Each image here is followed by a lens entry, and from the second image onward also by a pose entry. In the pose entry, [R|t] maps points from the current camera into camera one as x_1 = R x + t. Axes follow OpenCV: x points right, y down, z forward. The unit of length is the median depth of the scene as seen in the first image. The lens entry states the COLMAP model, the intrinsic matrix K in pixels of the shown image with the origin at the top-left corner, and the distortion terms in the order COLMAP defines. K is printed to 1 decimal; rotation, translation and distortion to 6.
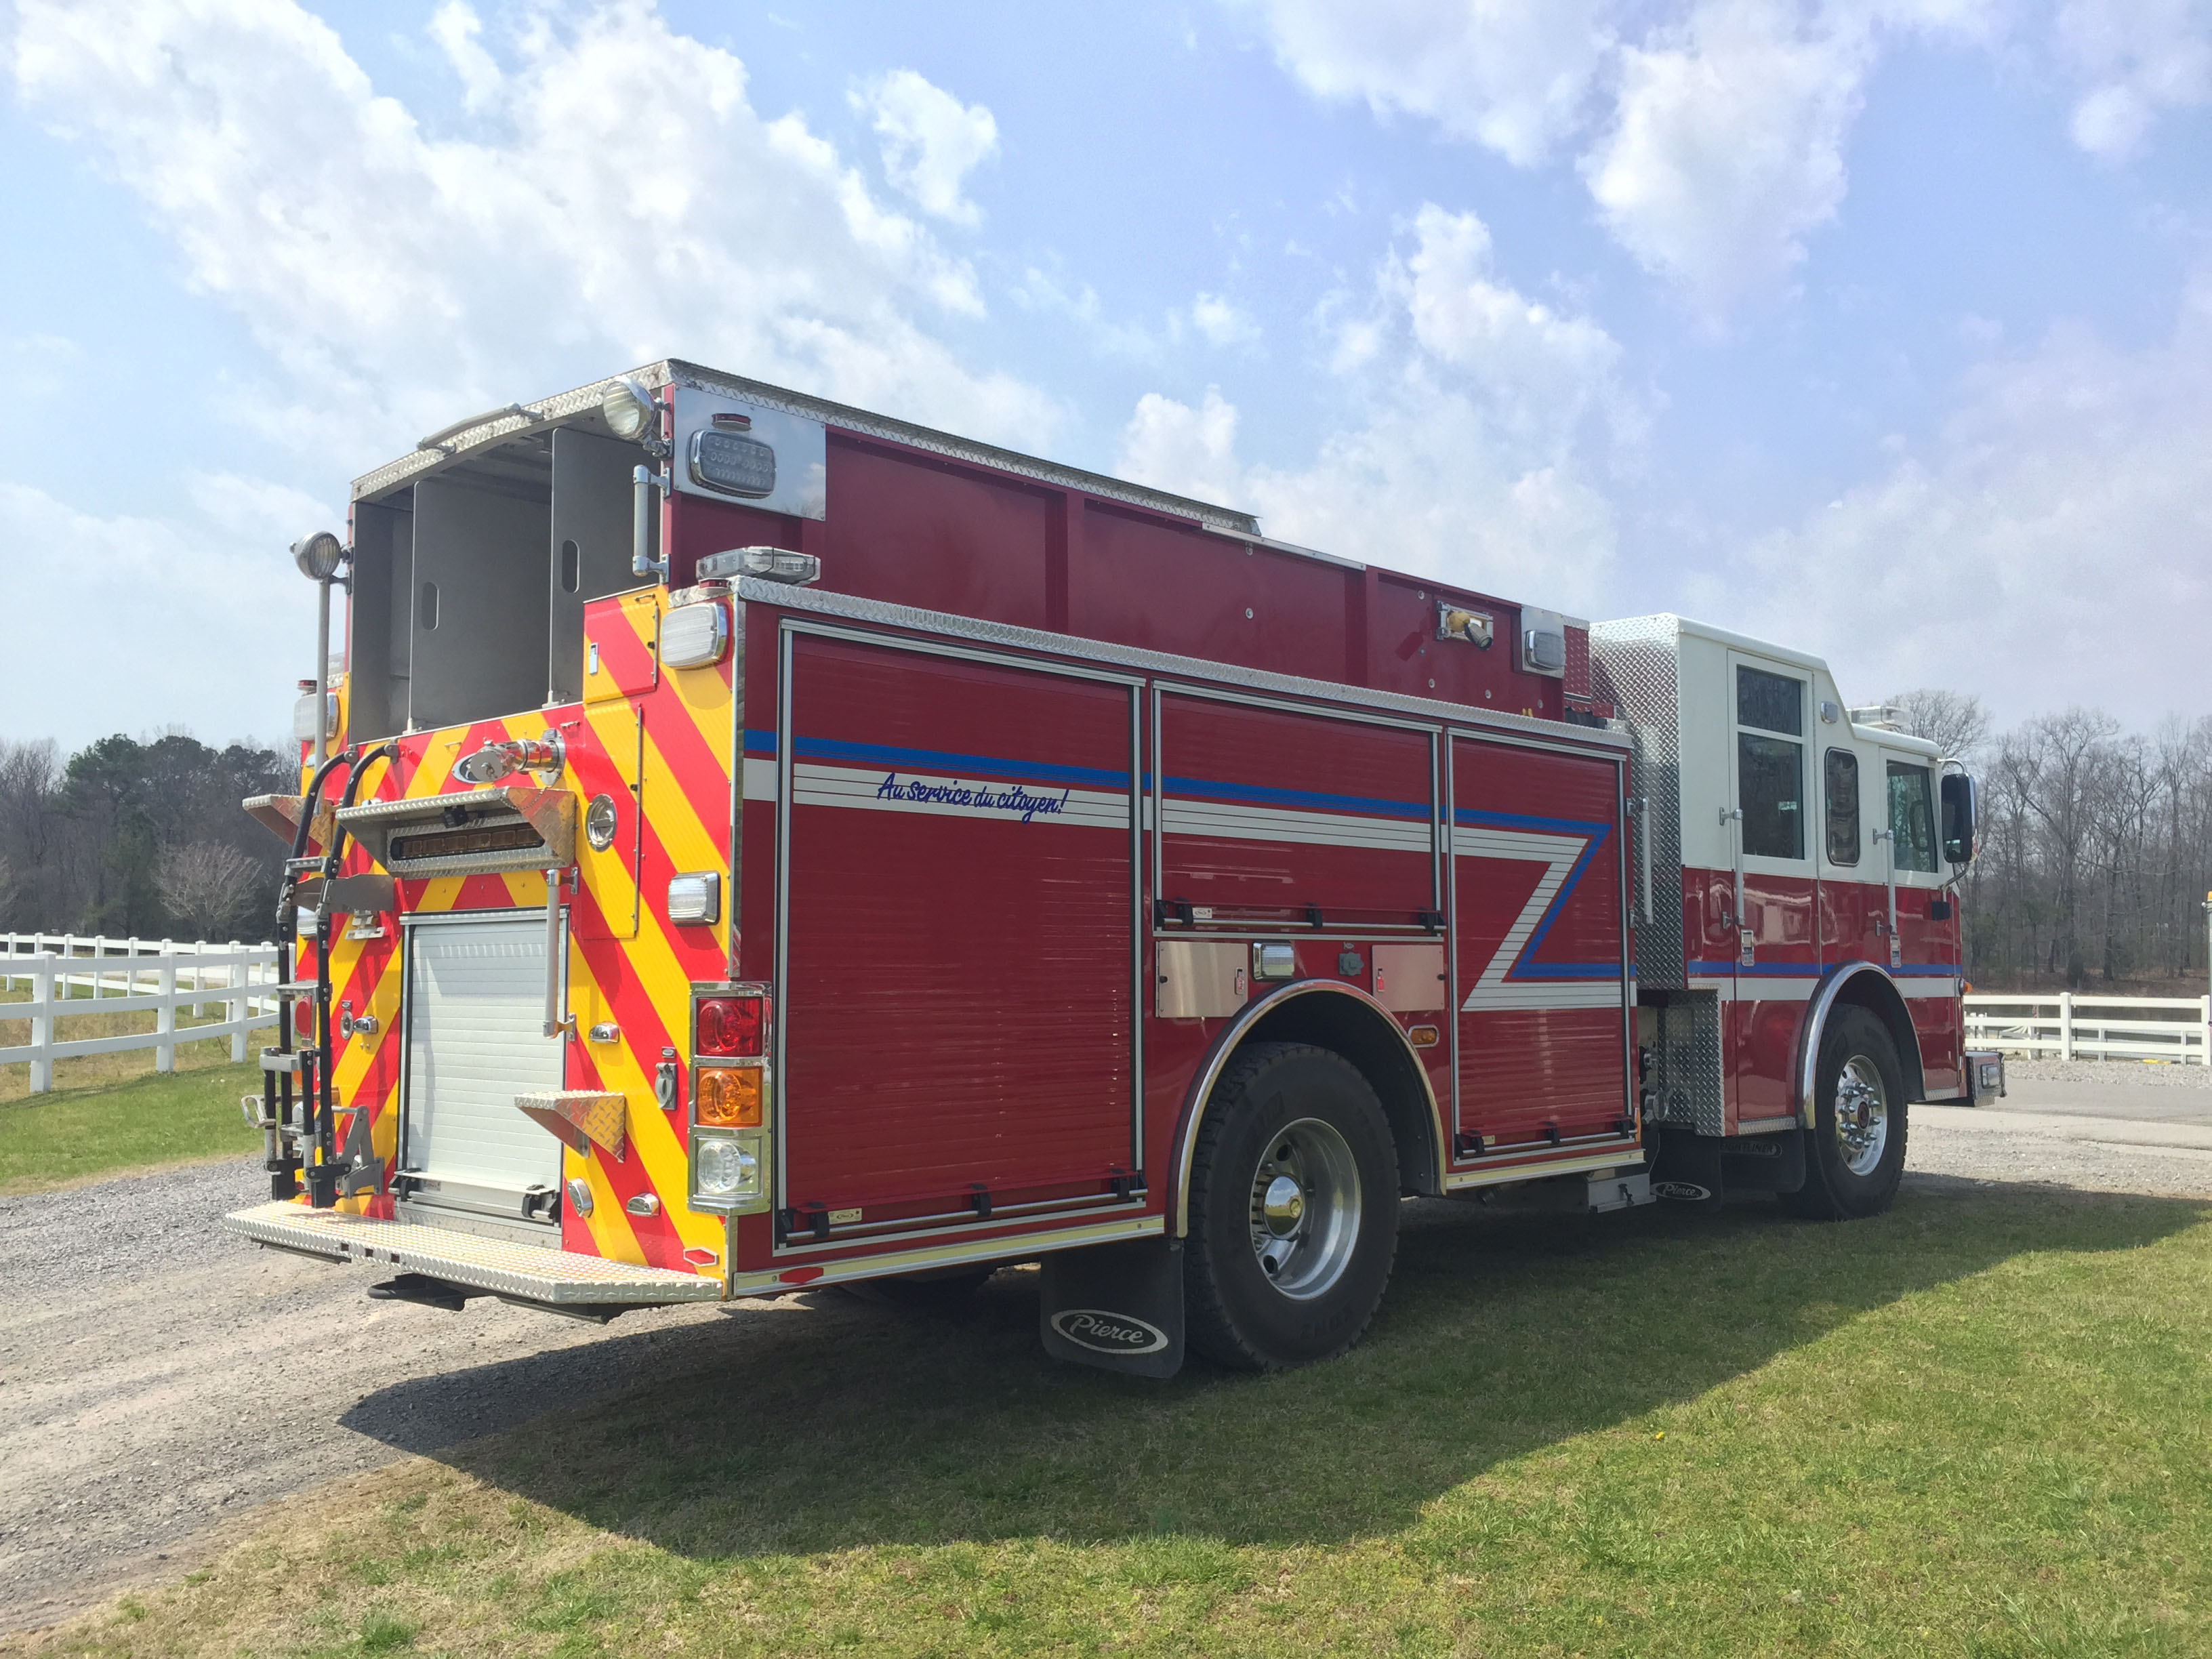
lens RADIAL K [[1868.1, 0, 1106.0], [0, 1868.1, 829.5], [0, 0, 1]] dist [0.065138, -0.083206]
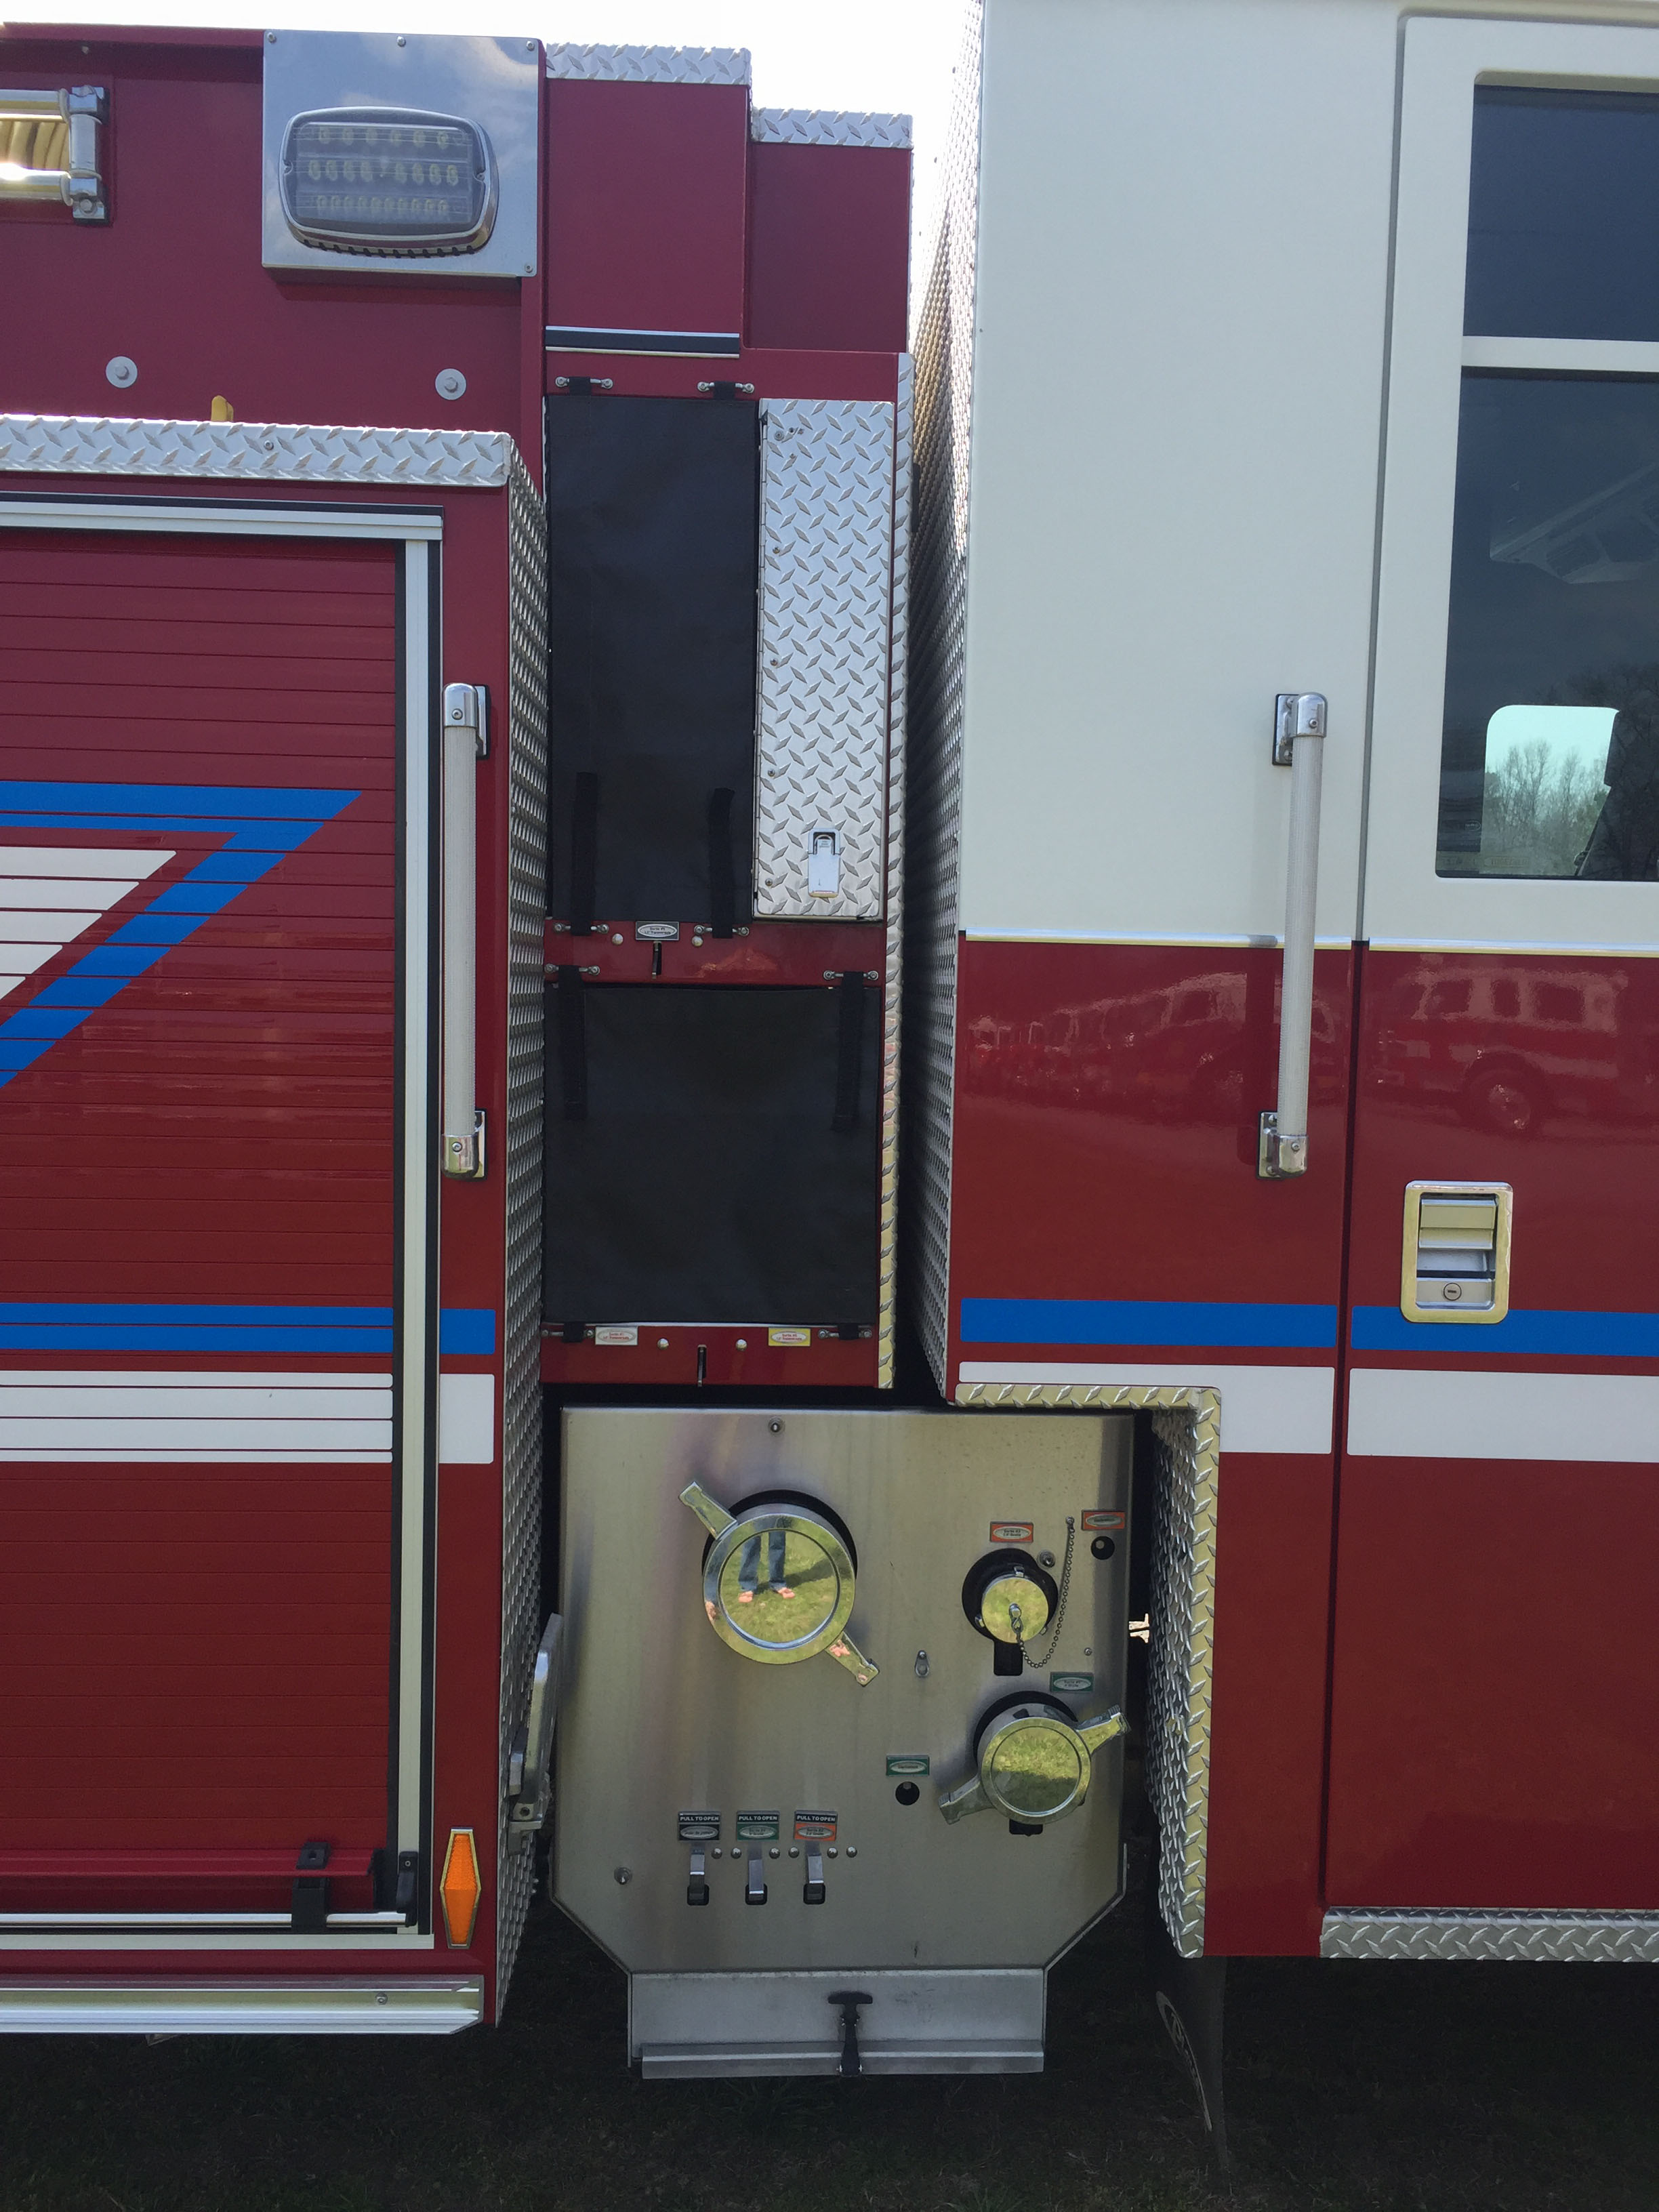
lens RADIAL K [[1868.1, 0, 829.5], [0, 1868.1, 1106.0], [0, 0, 1]] dist [0.065138, -0.083206]
pose [[0.709884, 0.062903, -0.701504, 0.385356], [0.032594, 0.992003, 0.121935, 0.008341], [0.703564, -0.109425, 0.702156, 0.647528]]
